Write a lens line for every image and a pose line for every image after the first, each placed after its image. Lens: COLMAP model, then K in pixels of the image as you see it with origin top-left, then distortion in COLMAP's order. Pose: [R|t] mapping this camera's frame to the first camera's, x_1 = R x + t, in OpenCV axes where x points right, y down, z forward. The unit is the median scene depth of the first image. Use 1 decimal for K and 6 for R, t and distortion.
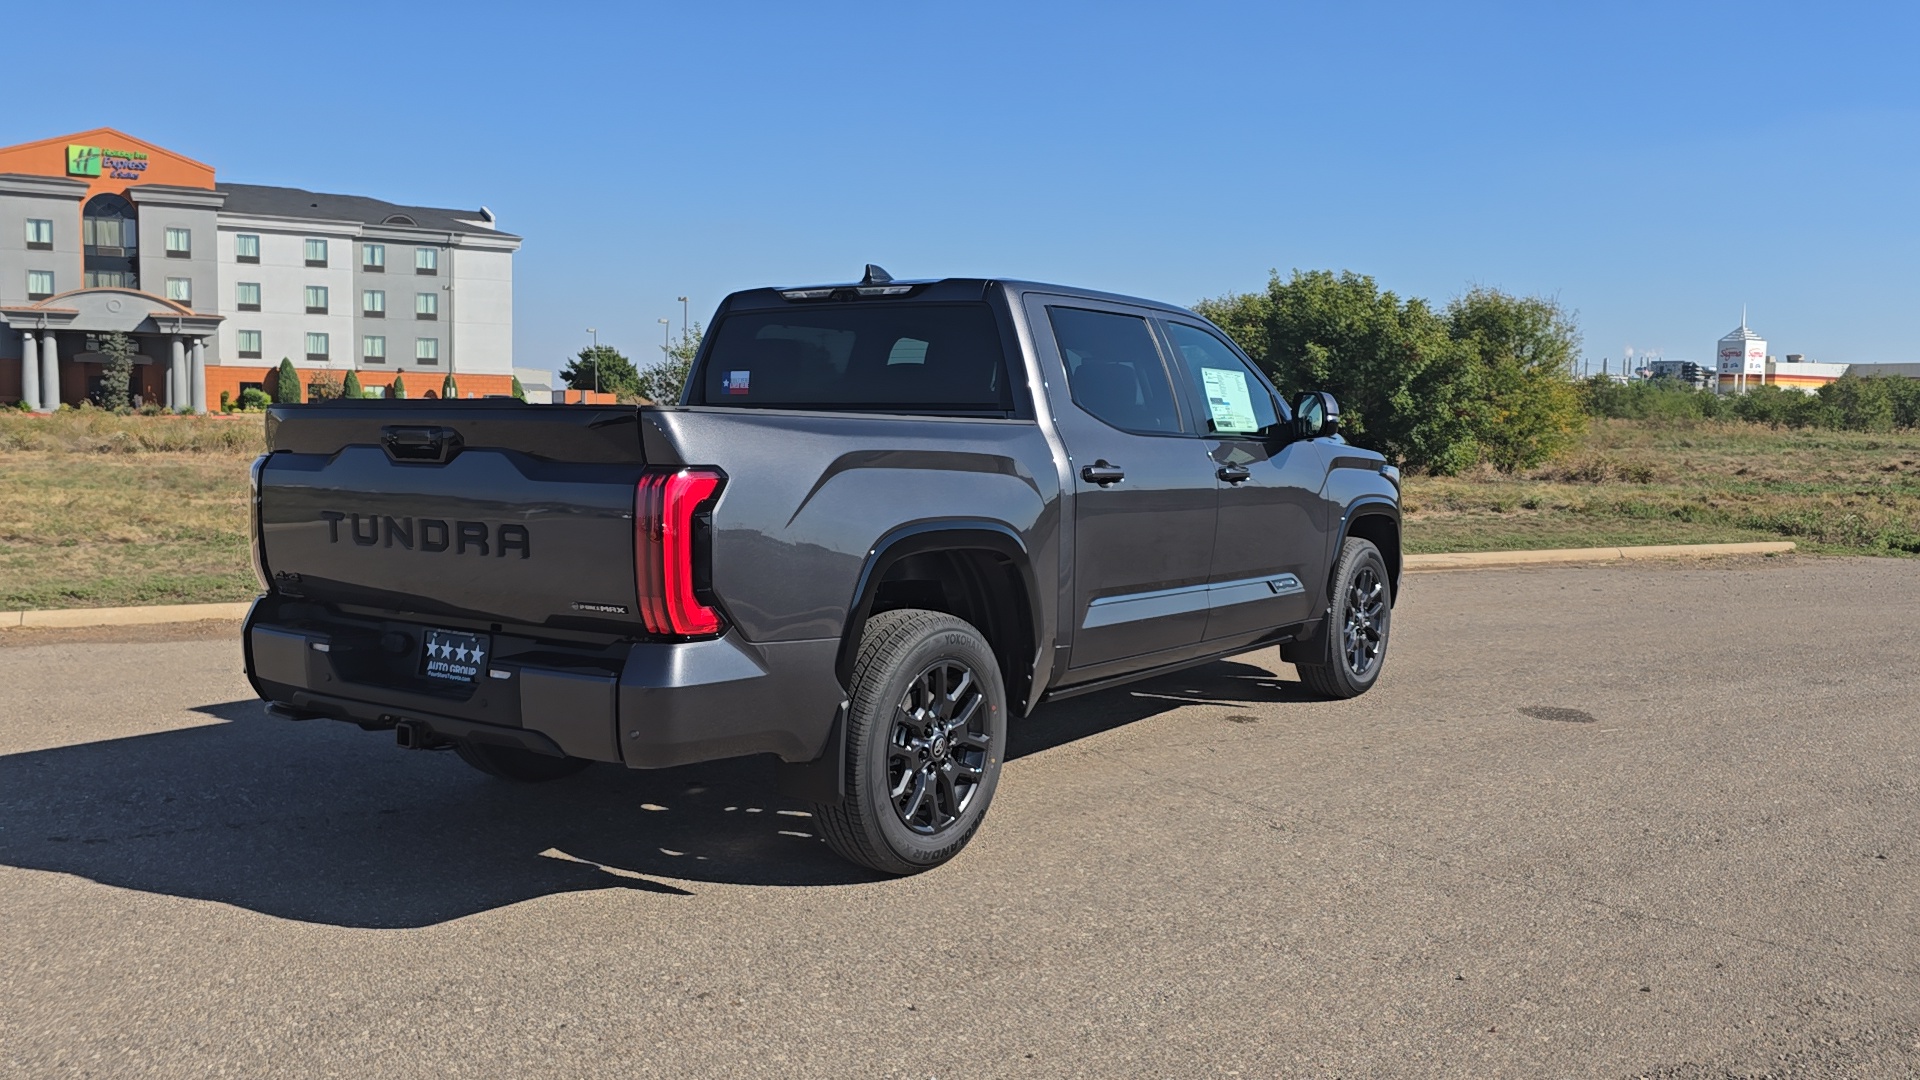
lens RADIAL K [[1630.7, 0, 969.5], [0, 1630.7, 540.6], [0, 0, 1]] dist [-0.003968, -0.000953]
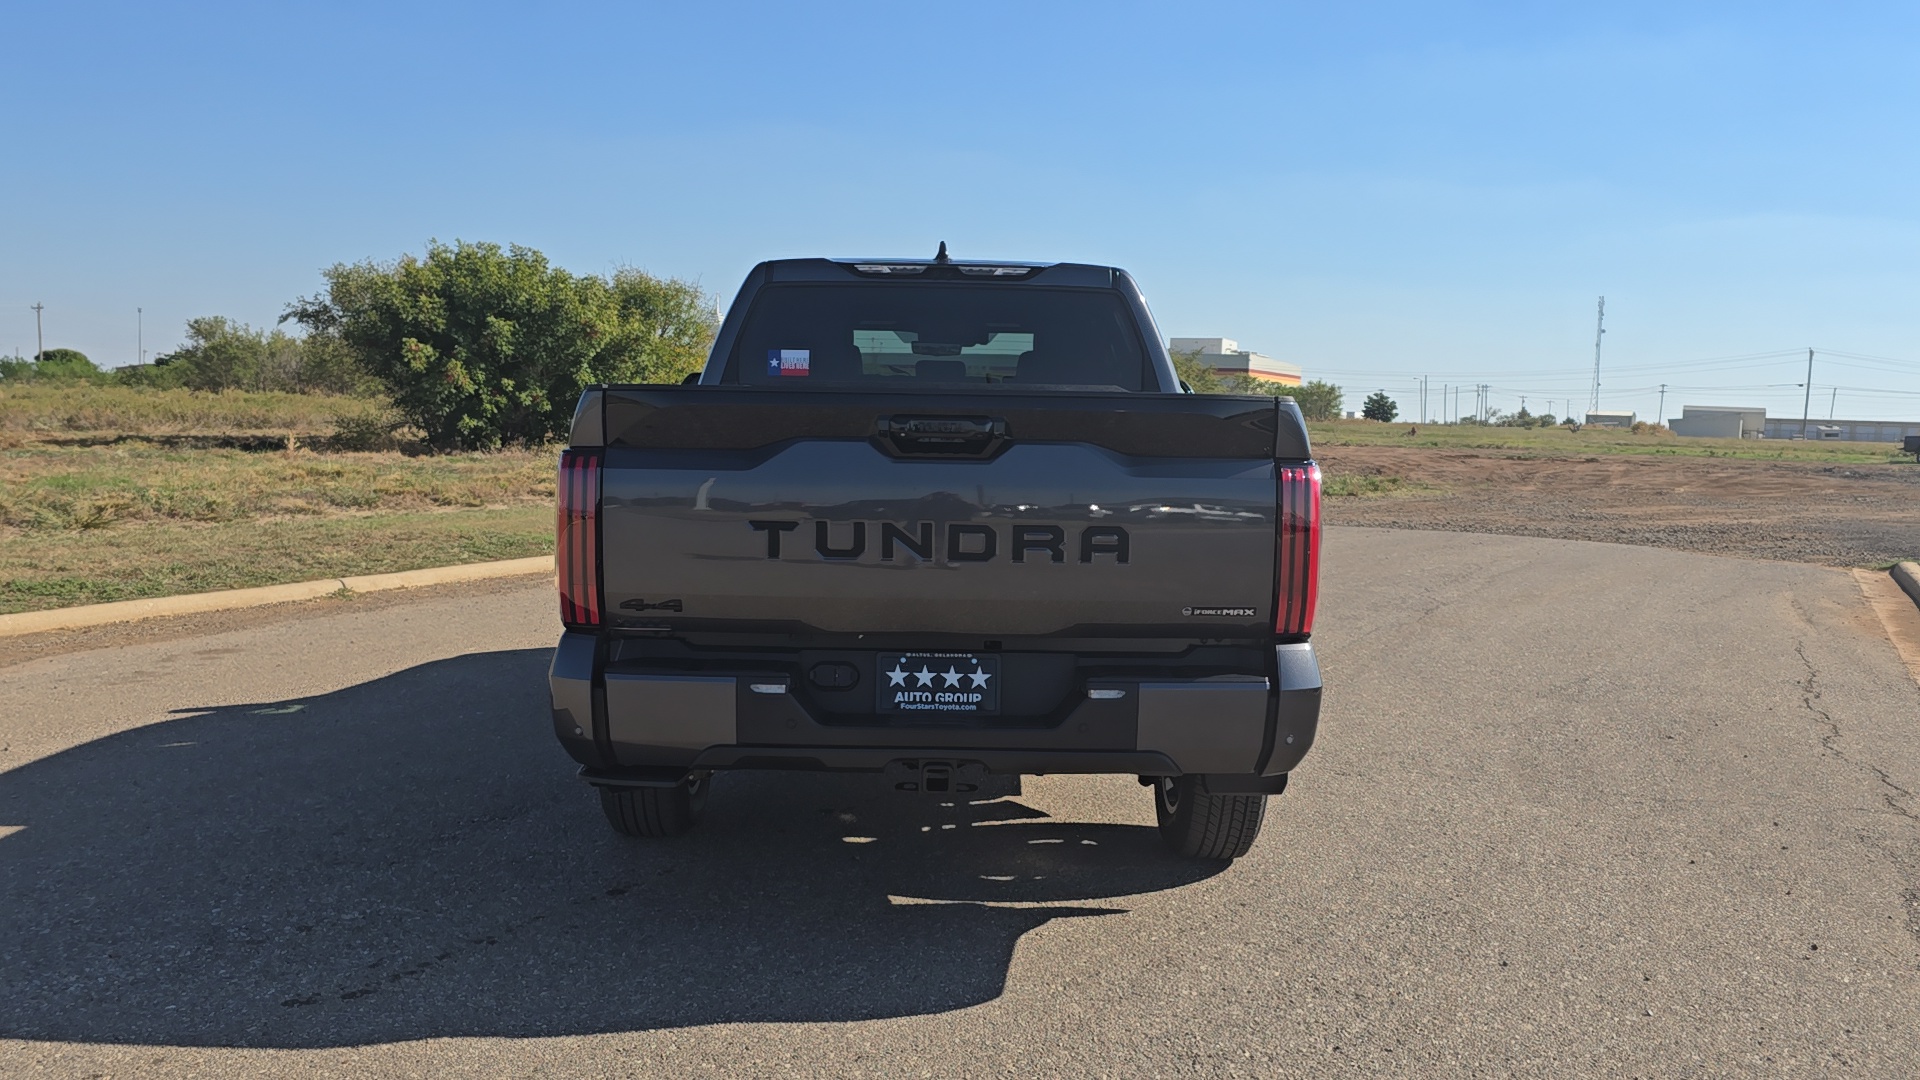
lens RADIAL K [[1630.7, 0, 969.5], [0, 1630.7, 540.6], [0, 0, 1]] dist [-0.003968, -0.000953]
pose [[0.811712, -0.043134, 0.582464, -0.645886], [0.034105, 0.999068, 0.026458, -0.021288], [-0.583062, -0.001611, 0.812426, 0.234696]]
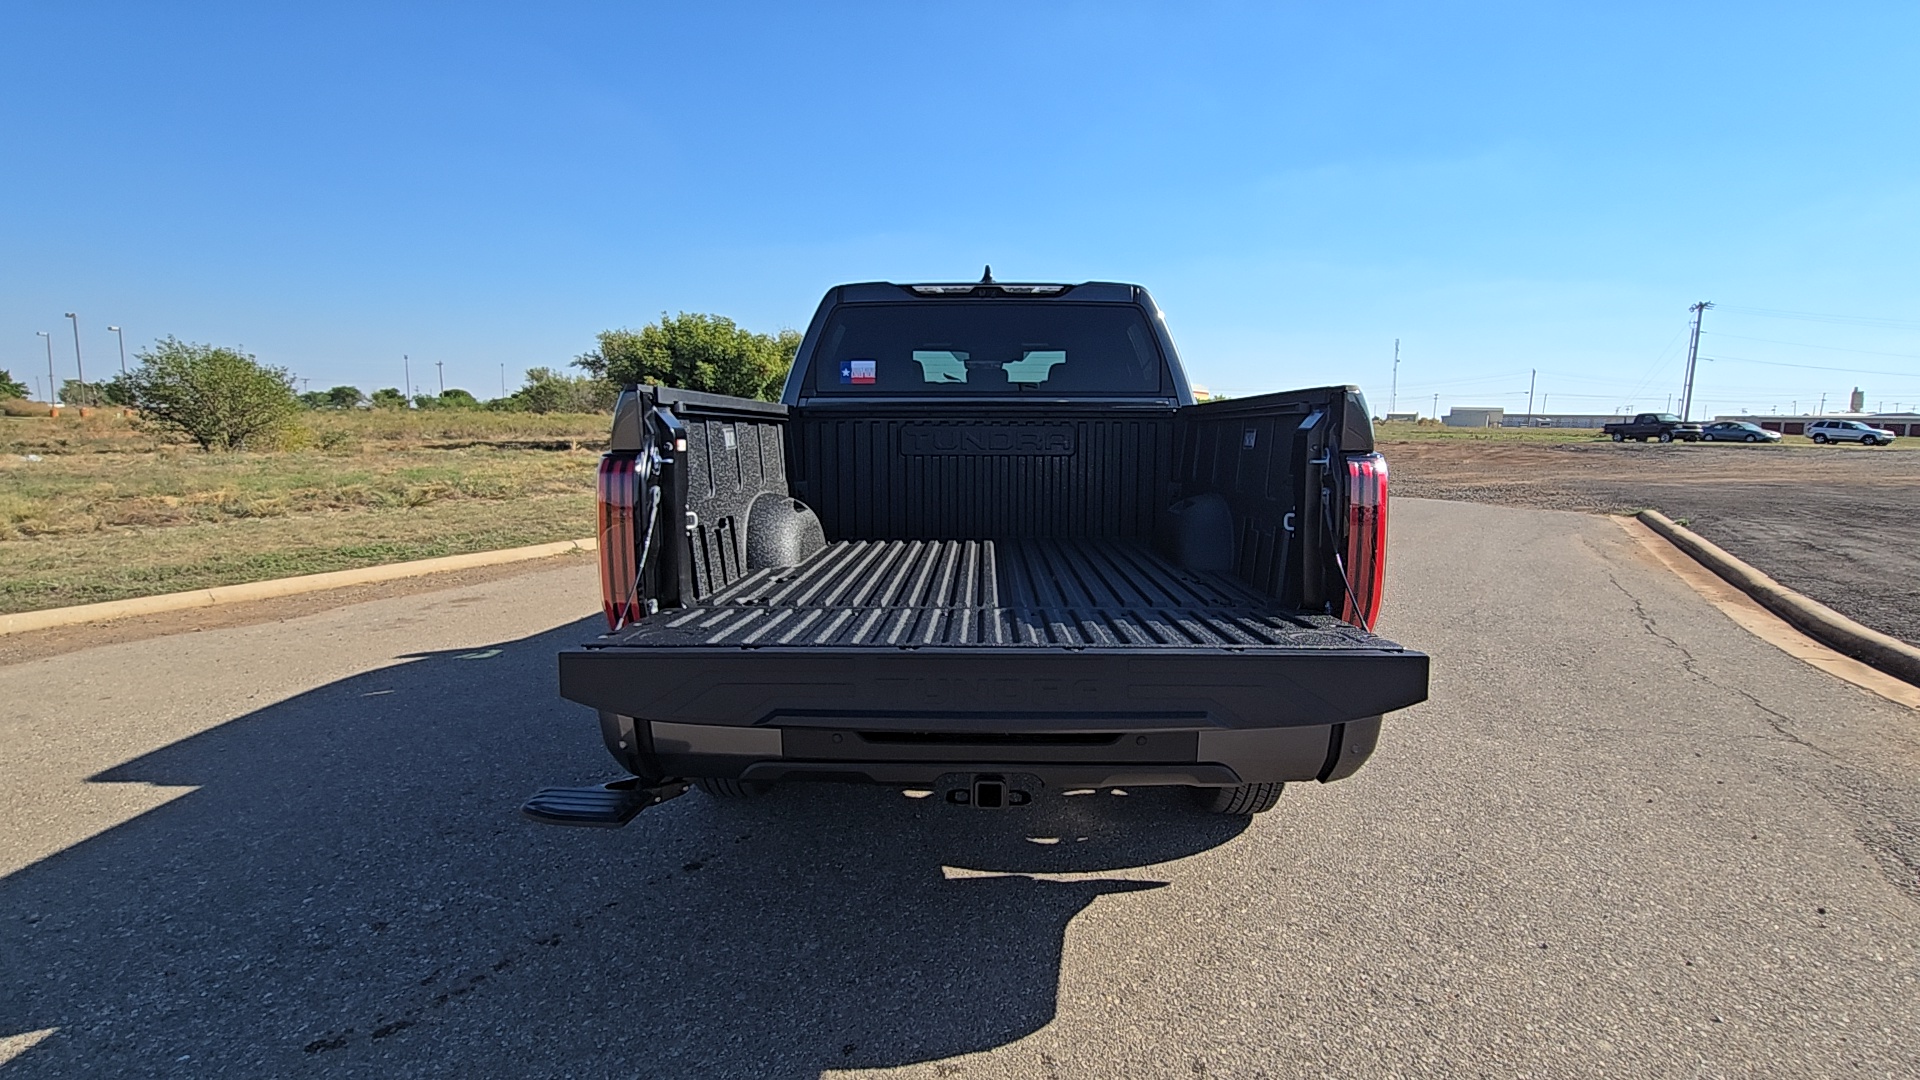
lens RADIAL K [[972.3, 0, 965.6], [0, 972.3, 582.0], [0, 0, 1]] dist [-0.002022, 0.000554]
pose [[0.833978, -0.101778, 0.542330, -0.477899], [0.048492, 0.992558, 0.111703, -0.033581], [-0.549662, -0.066859, 0.832707, 0.477884]]
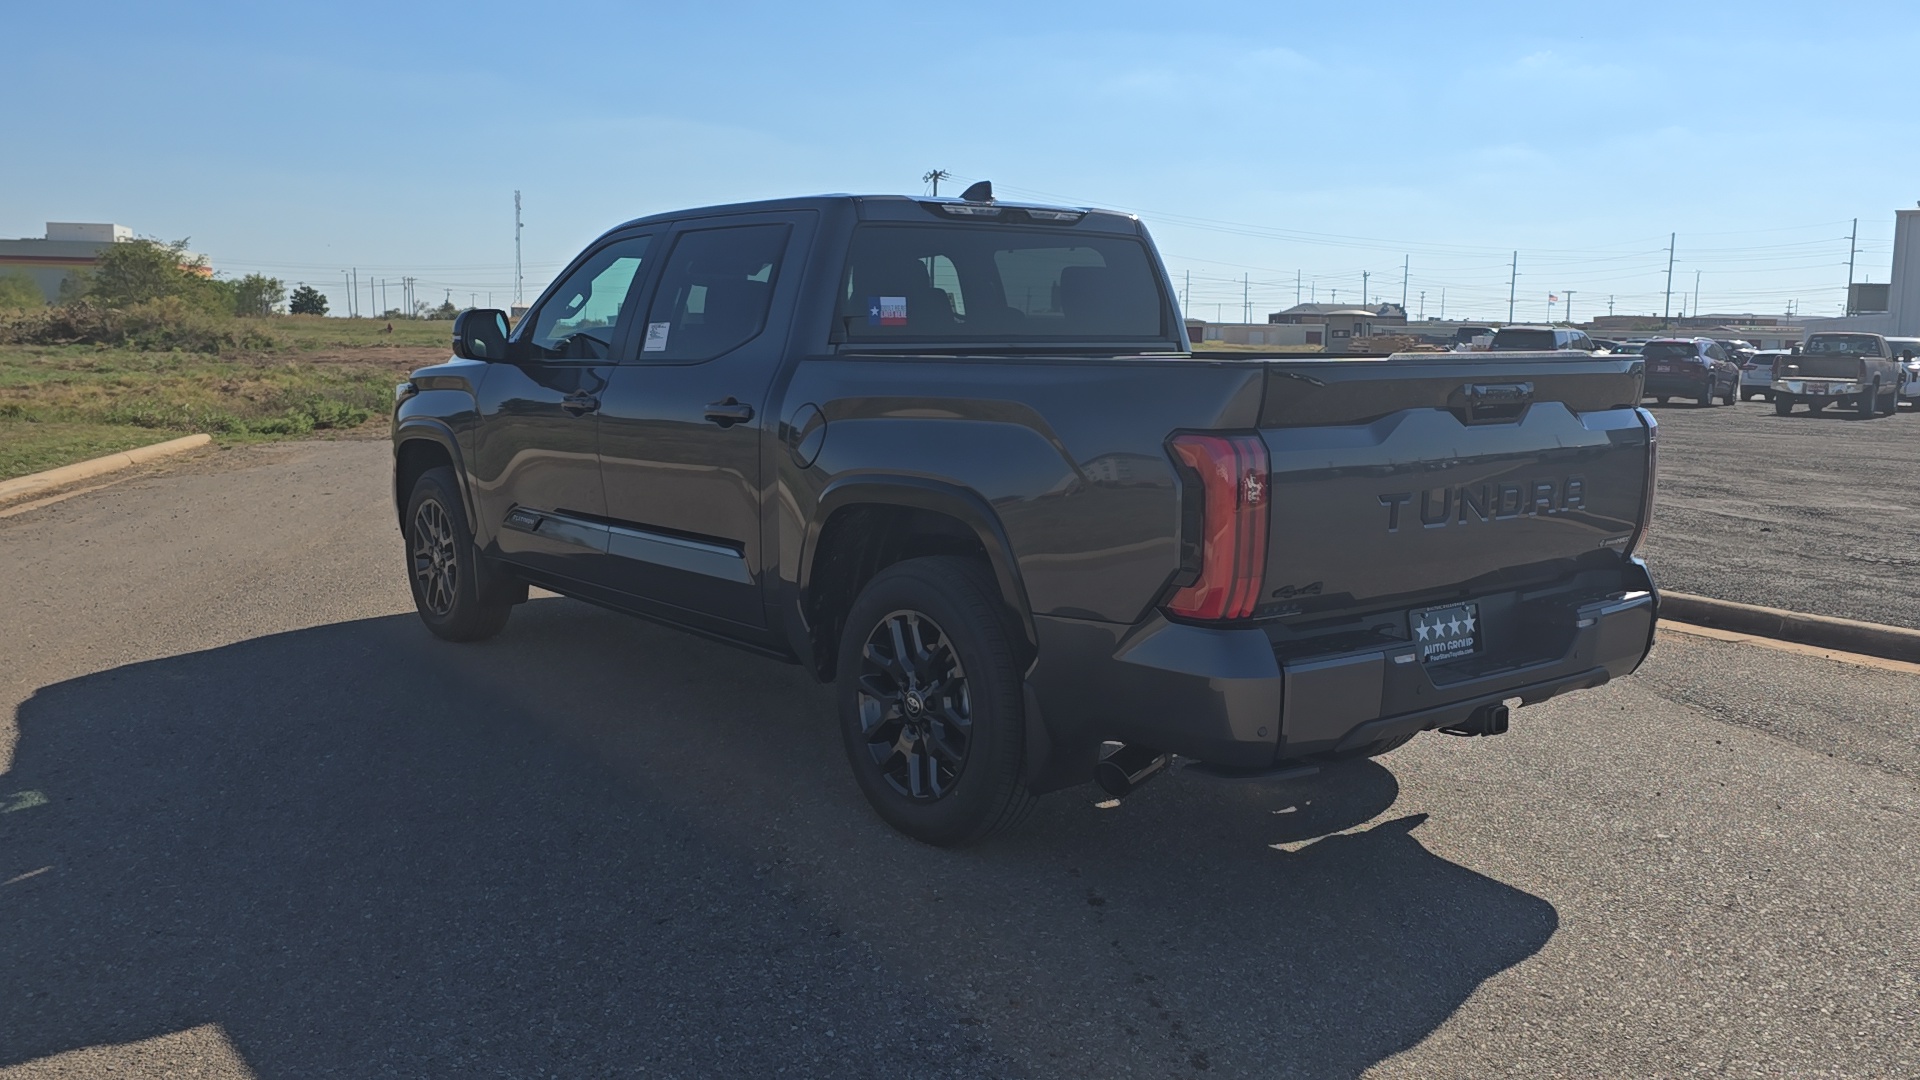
lens RADIAL K [[1630.7, 0, 969.5], [0, 1630.7, 540.6], [0, 0, 1]] dist [-0.003968, -0.000953]
pose [[0.280718, -0.139648, 0.949577, -1.011889], [0.065184, 0.989848, 0.126301, -0.091492], [-0.957574, 0.026442, 0.286971, 0.800241]]
